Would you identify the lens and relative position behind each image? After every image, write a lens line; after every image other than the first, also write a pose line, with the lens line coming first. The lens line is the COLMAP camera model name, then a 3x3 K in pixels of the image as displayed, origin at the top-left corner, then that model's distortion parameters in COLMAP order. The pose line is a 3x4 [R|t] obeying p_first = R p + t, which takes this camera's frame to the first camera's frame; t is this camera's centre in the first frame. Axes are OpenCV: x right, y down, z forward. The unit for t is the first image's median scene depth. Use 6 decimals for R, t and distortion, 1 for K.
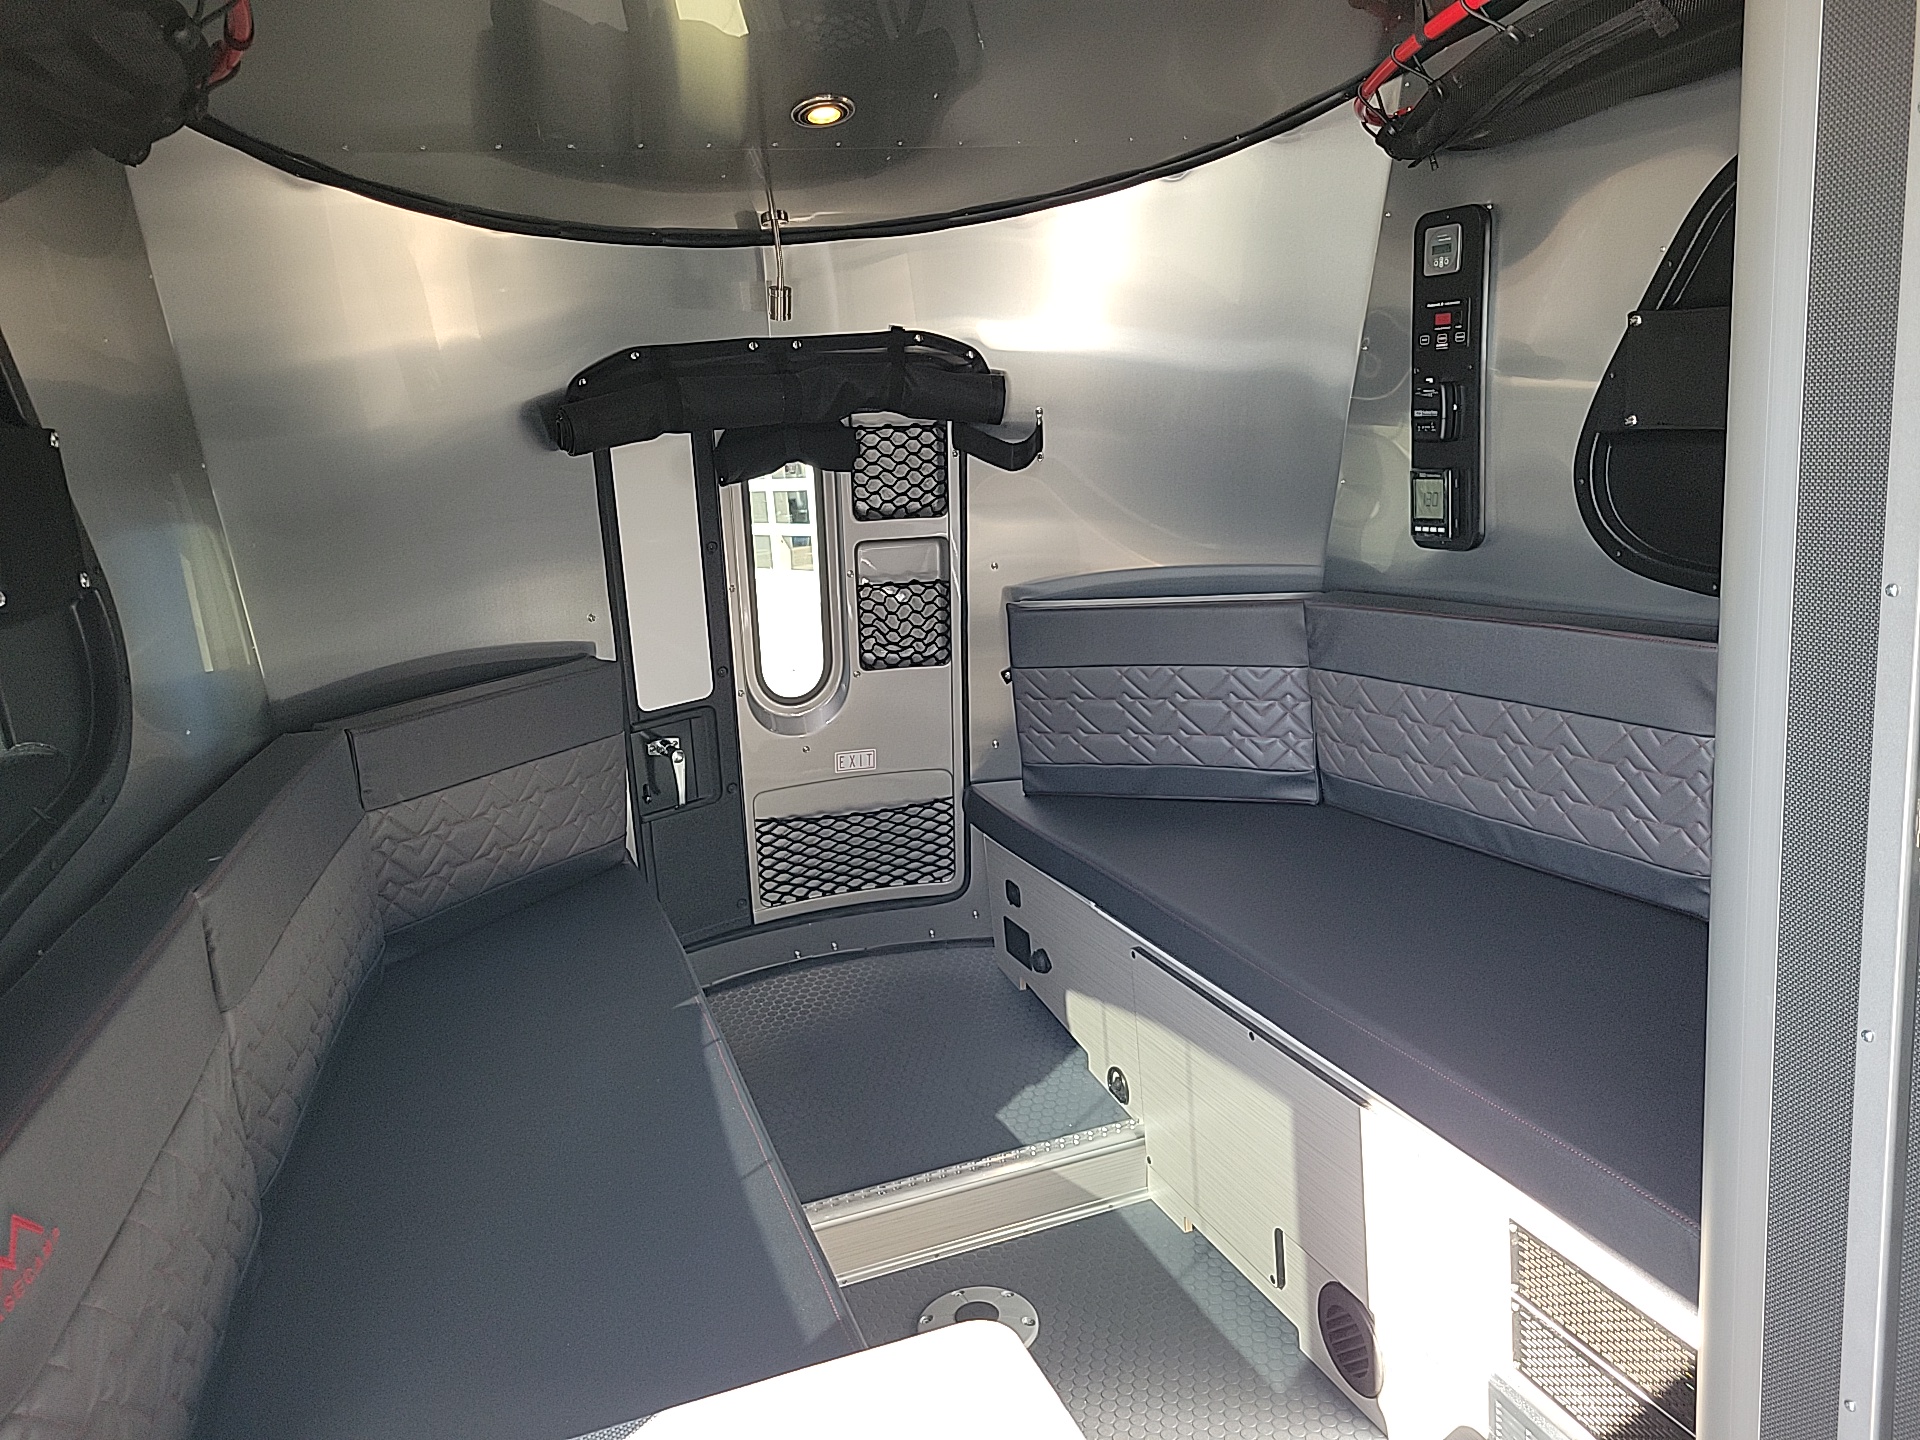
lens RADIAL K [[1452.0, 0, 928.8], [0, 1452.0, 716.6], [0, 0, 1]] dist [0.037166, 0.003203]
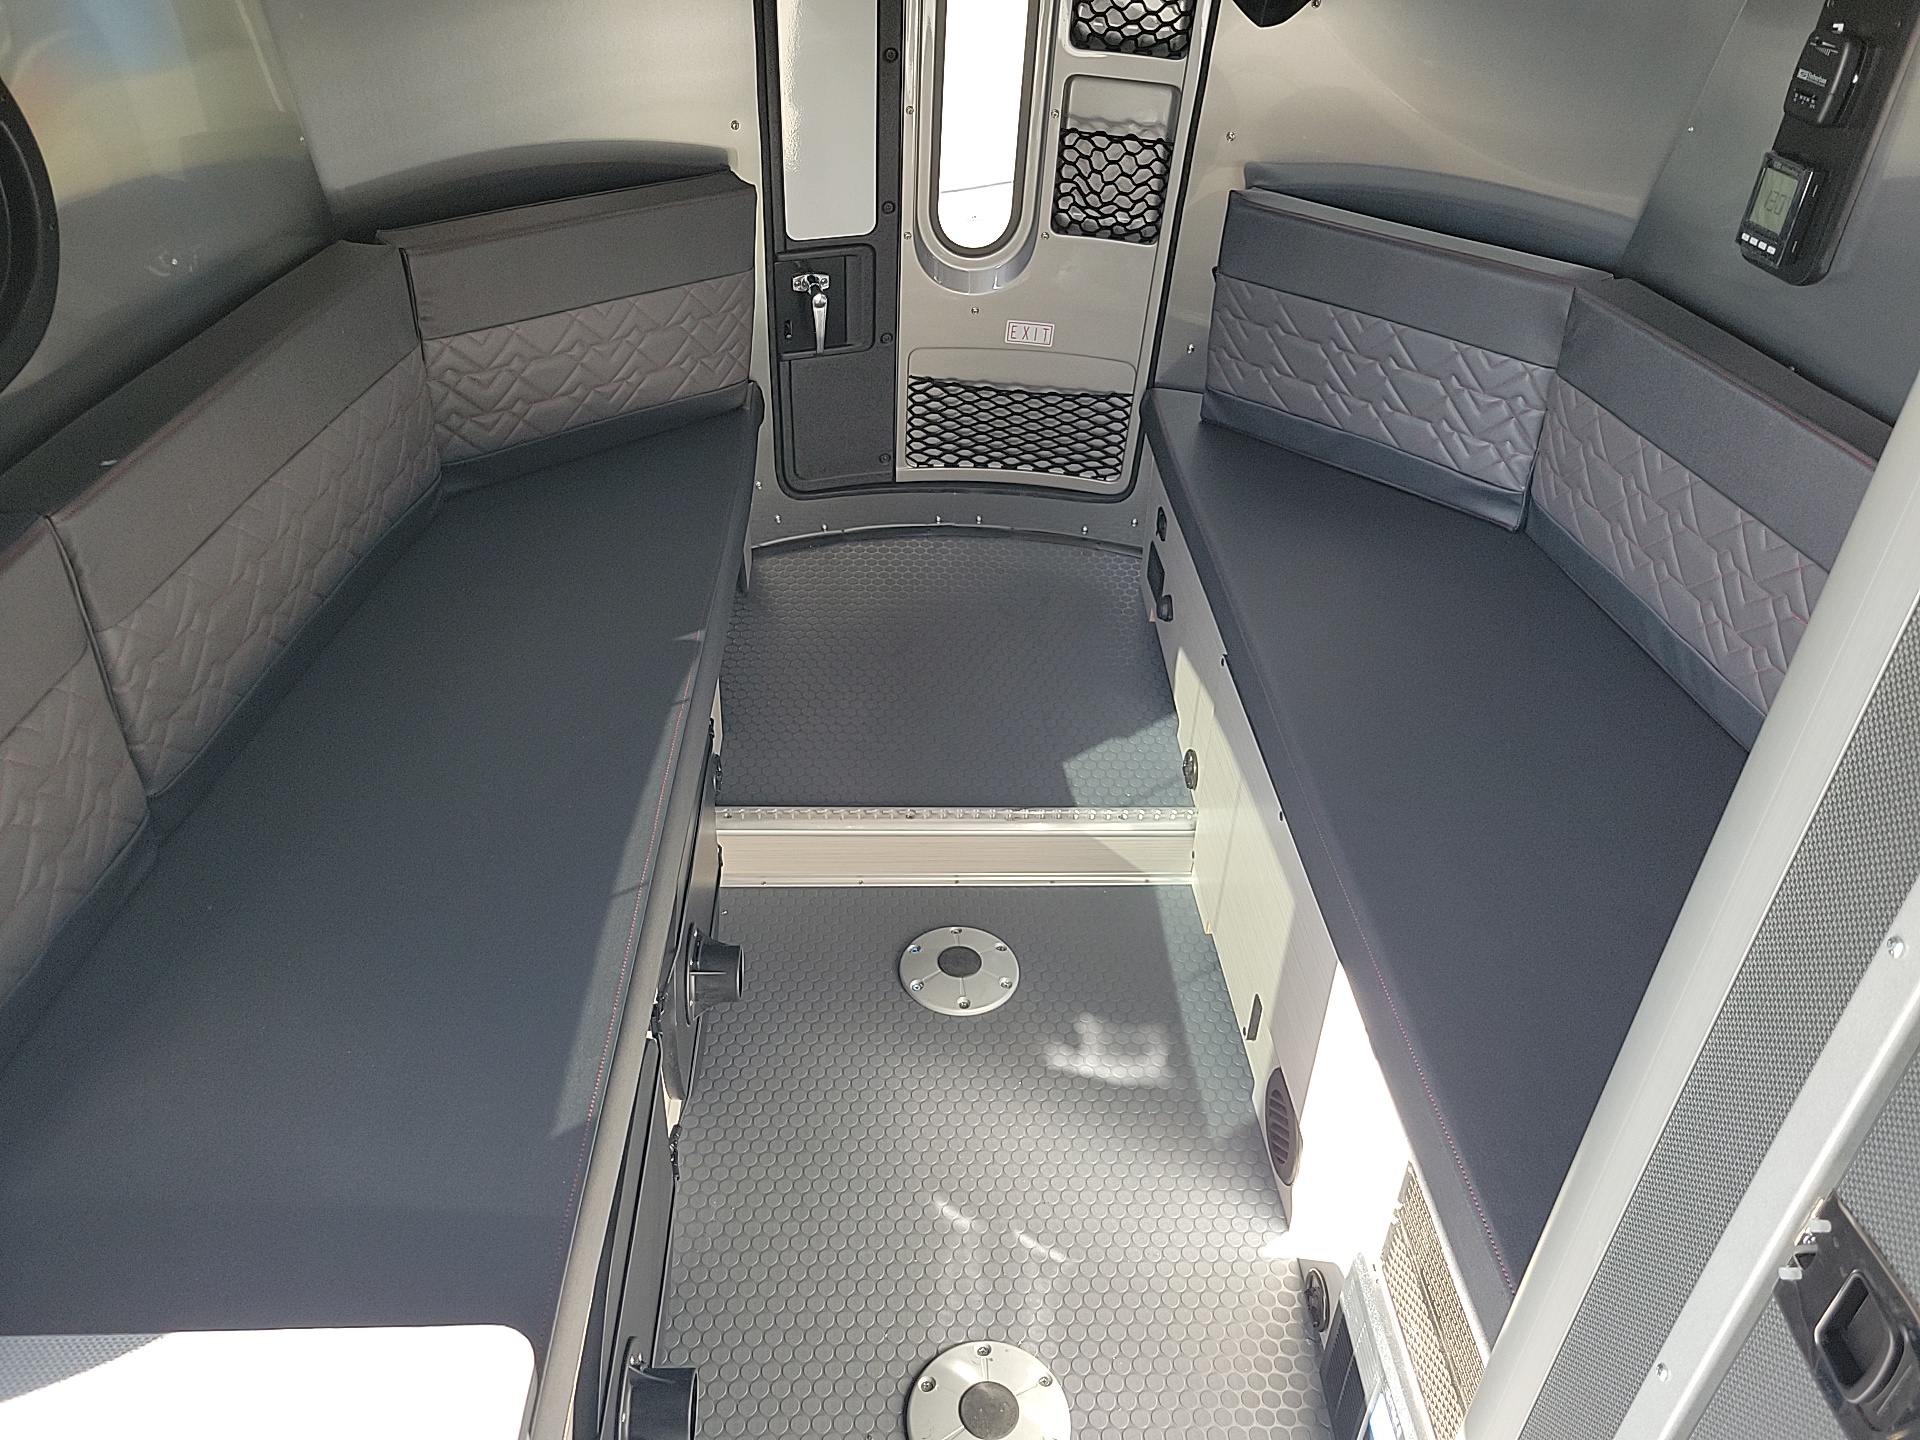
lens RADIAL K [[1454.1, 0, 947.0], [0, 1454.1, 694.9], [0, 0, 1]] dist [0.062292, -0.051634]
pose [[0.950765, 0.258857, -0.170408, 0.122336], [-0.173329, 0.899966, 0.400023, -0.131477], [0.256911, -0.350791, 0.900524, 0.125542]]
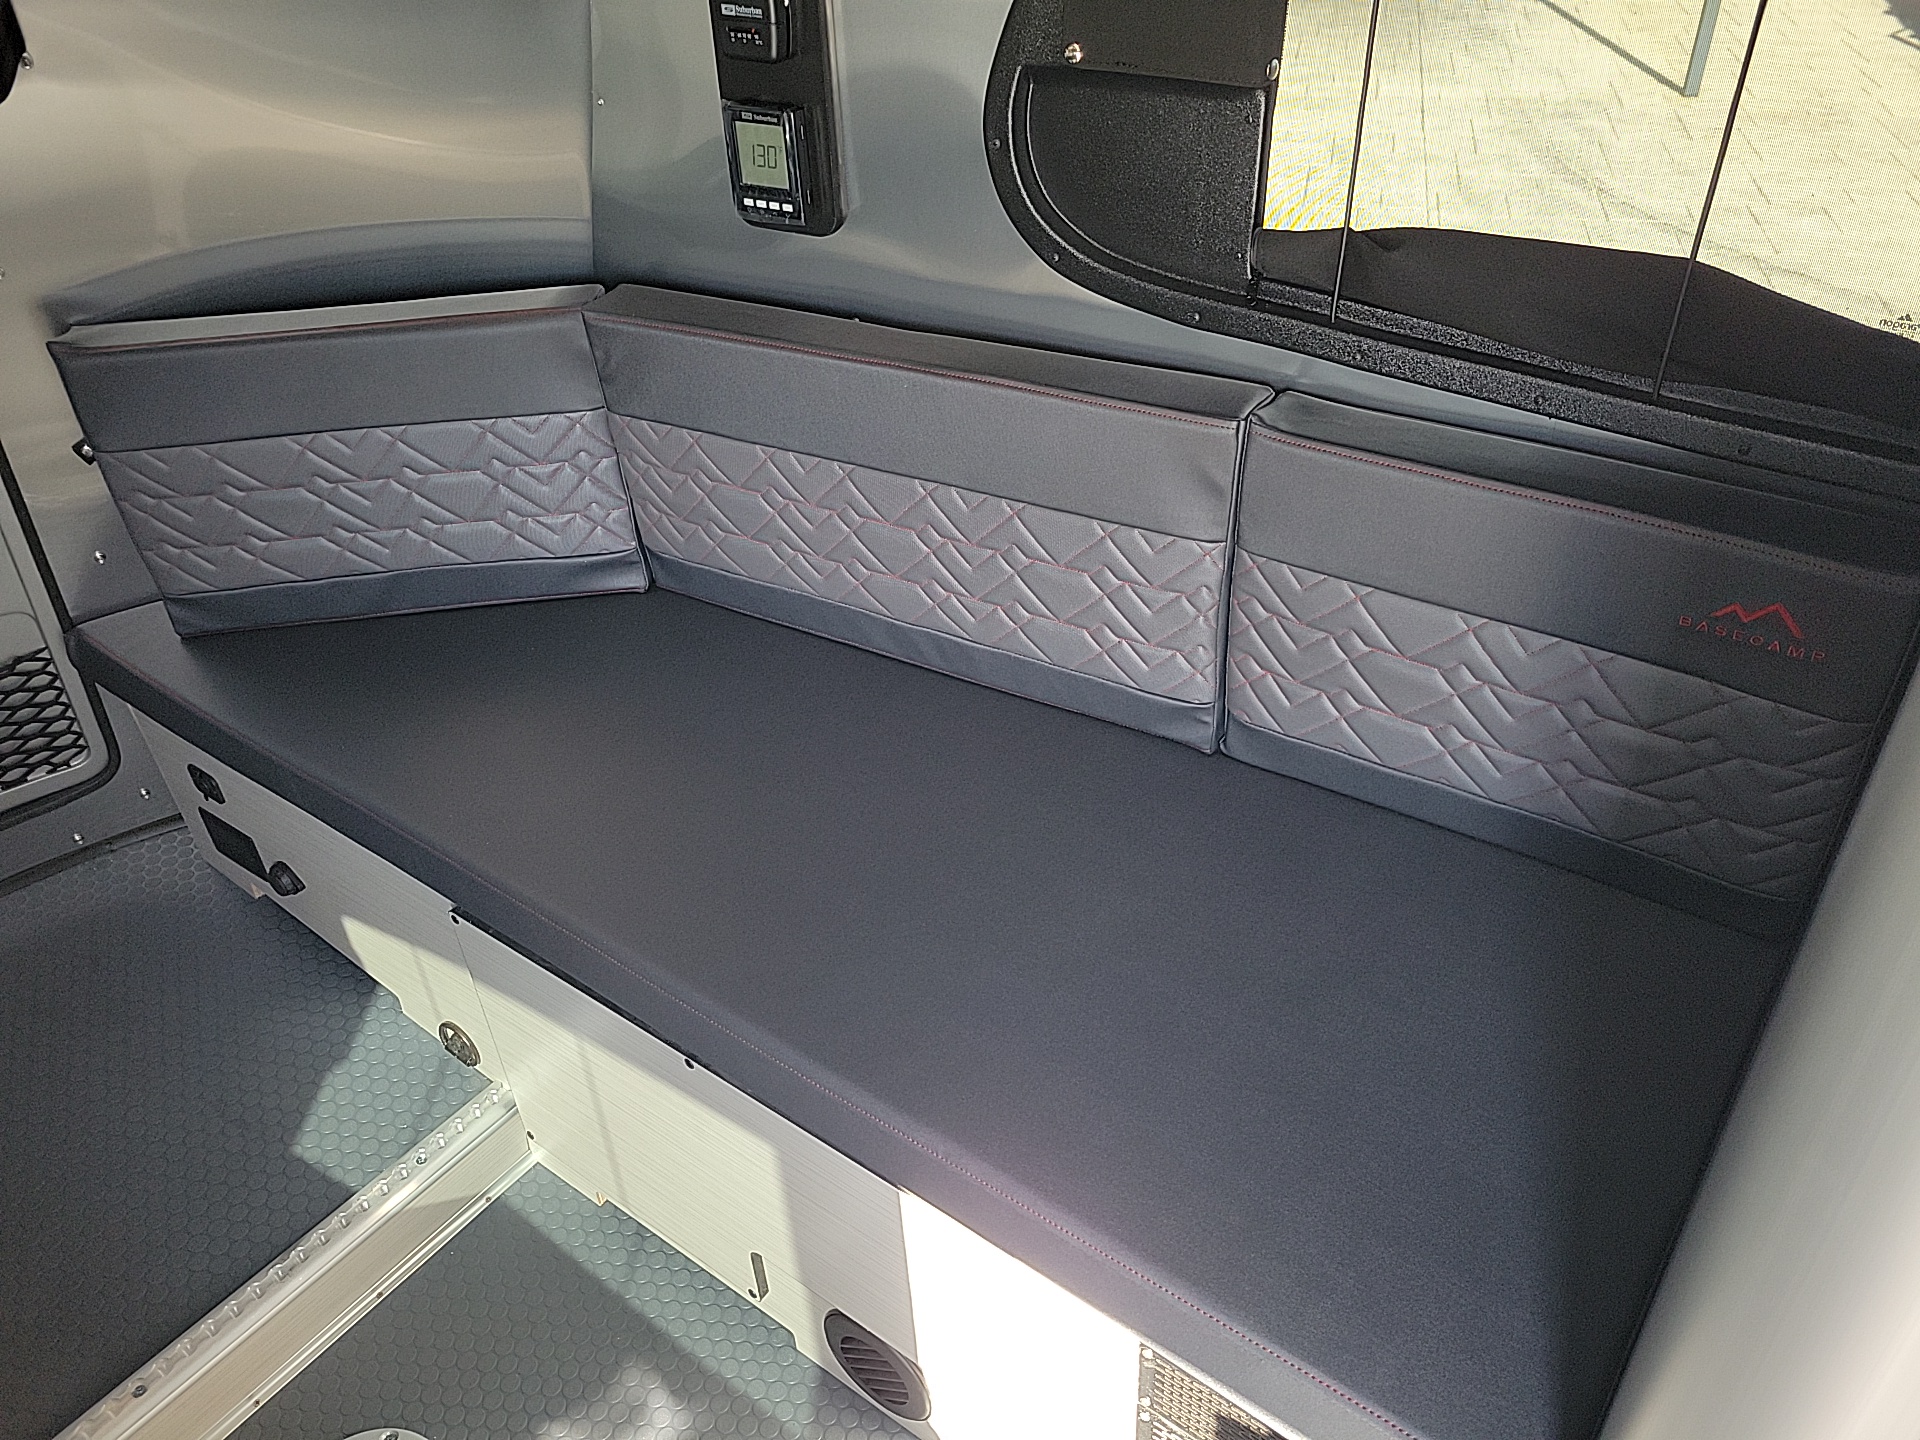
lens RADIAL K [[1438.7, 0, 952.4], [0, 1438.7, 701.0], [0, 0, 1]] dist [0.045202, -0.030233]
pose [[0.828393, -0.282199, 0.483869, 0.033308], [0.088945, 0.919133, 0.383776, -0.143998], [-0.553041, -0.274879, 0.786503, 0.339478]]
